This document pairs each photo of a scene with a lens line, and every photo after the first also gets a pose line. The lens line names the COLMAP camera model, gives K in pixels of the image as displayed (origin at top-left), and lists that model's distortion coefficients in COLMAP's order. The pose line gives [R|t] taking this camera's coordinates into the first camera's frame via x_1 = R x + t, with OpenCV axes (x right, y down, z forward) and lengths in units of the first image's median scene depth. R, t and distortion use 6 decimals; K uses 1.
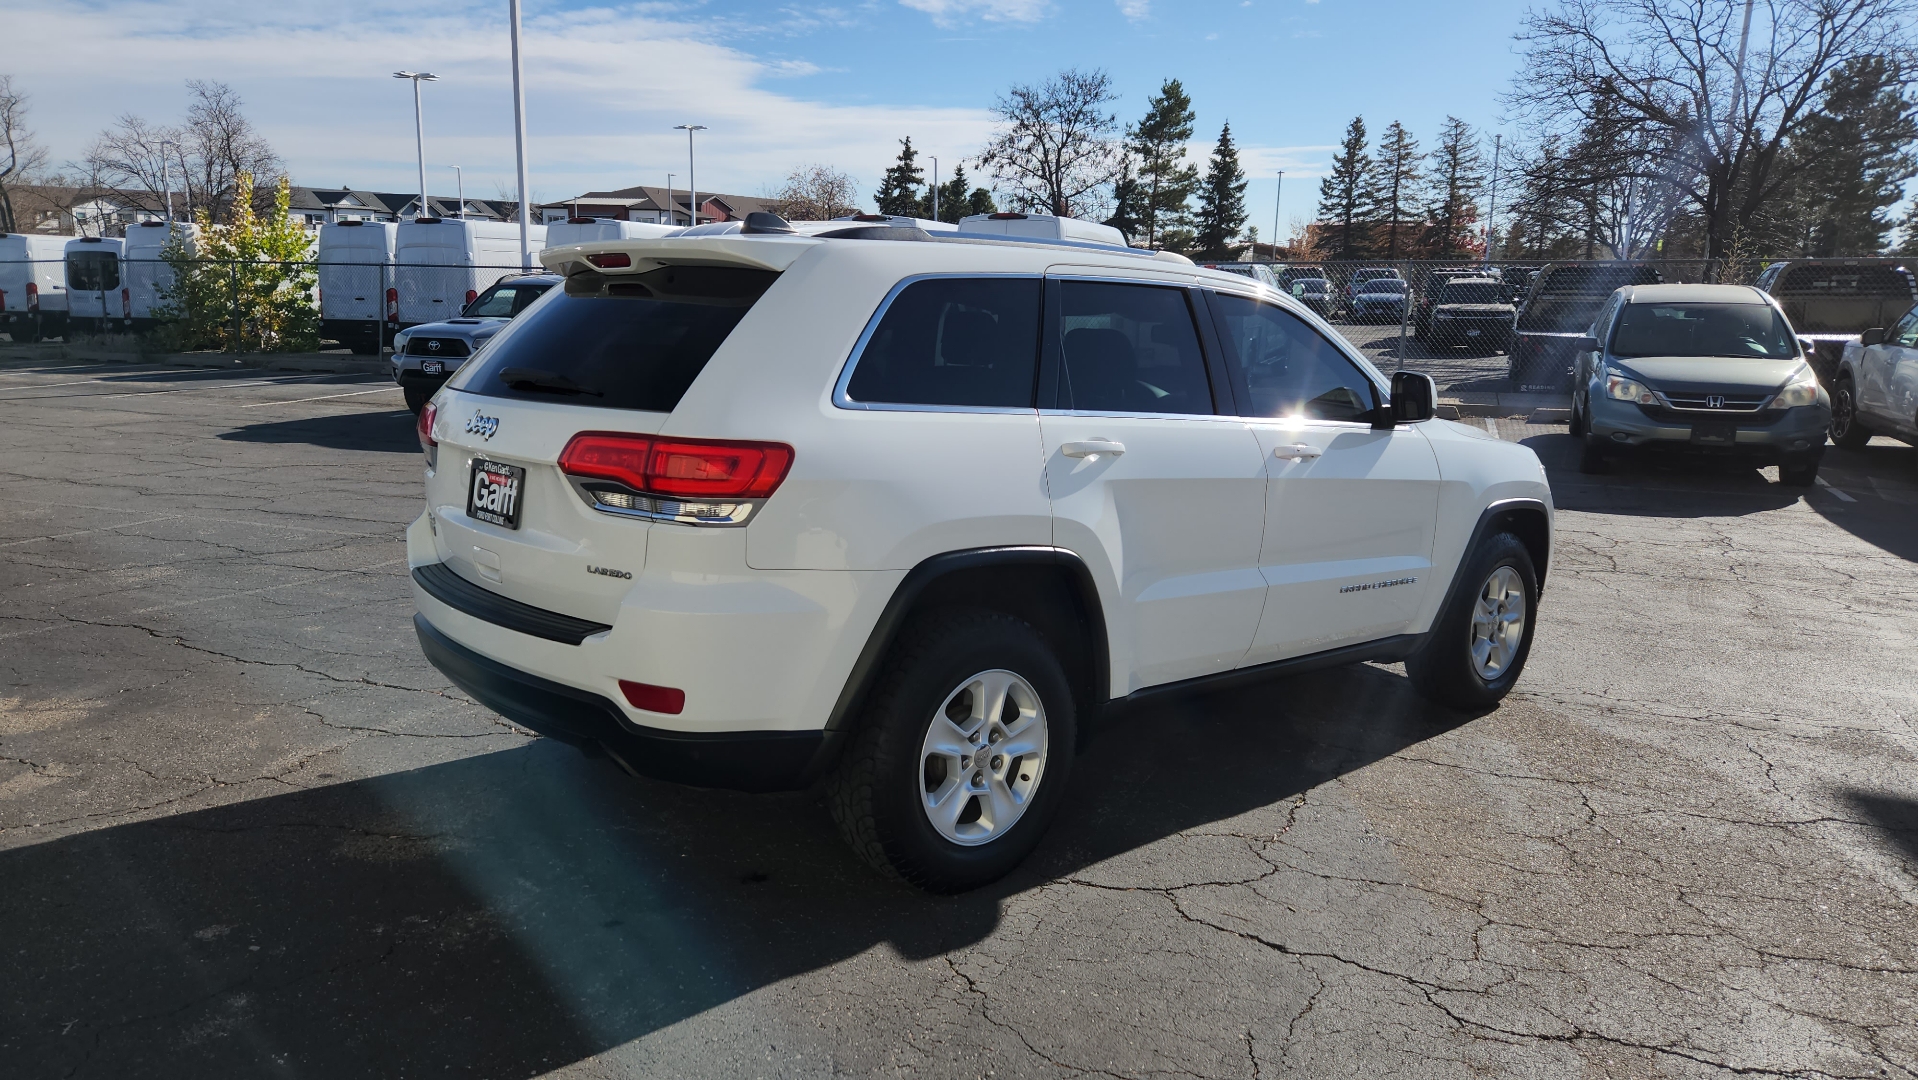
lens RADIAL K [[1280.3, 0, 927.5], [0, 1280.3, 520.9], [0, 0, 1]] dist [0.072687, -0.055222]
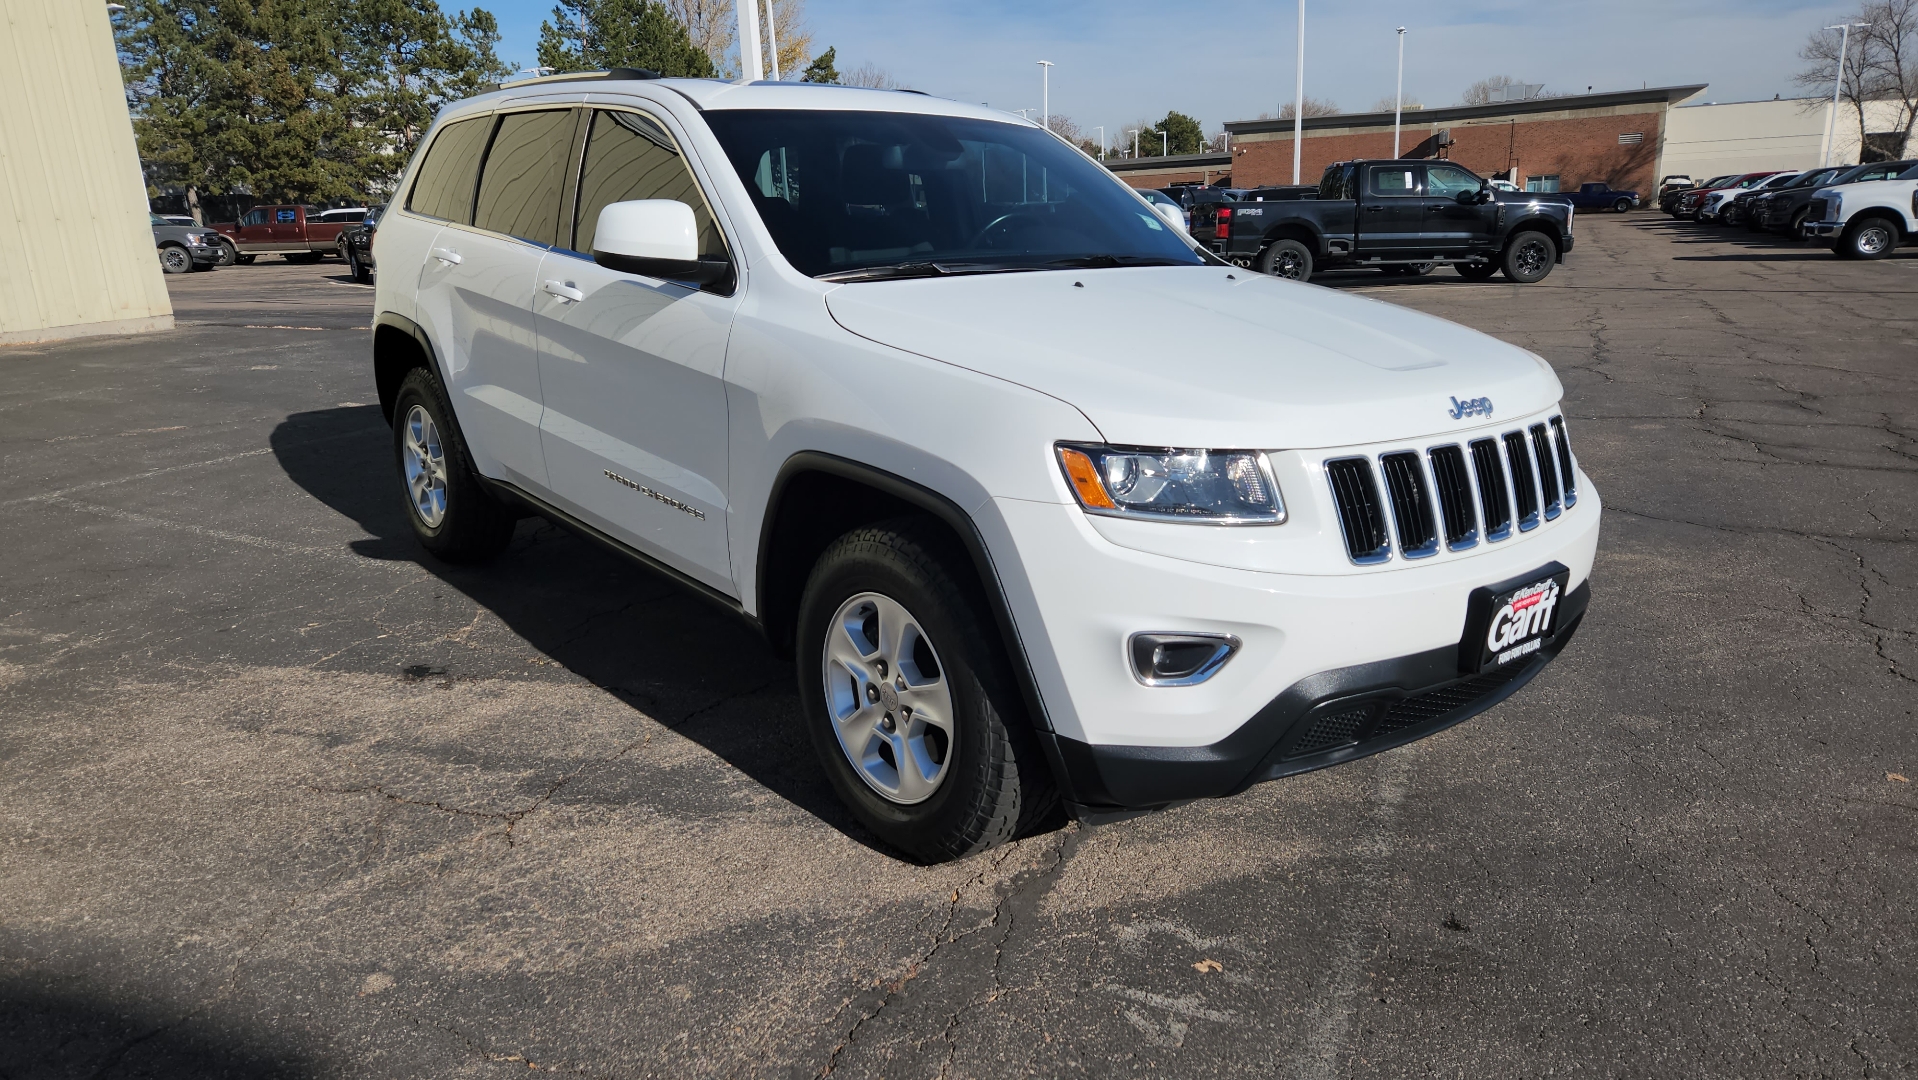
lens RADIAL K [[1280.3, 0, 926.4], [0, 1280.3, 555.4], [0, 0, 1]] dist [0.072687, -0.055222]
pose [[-0.037638, 0.248613, -0.967871, 0.107821], [-0.156175, 0.955192, 0.251430, -0.012900], [0.987012, 0.160621, 0.002876, 0.115956]]
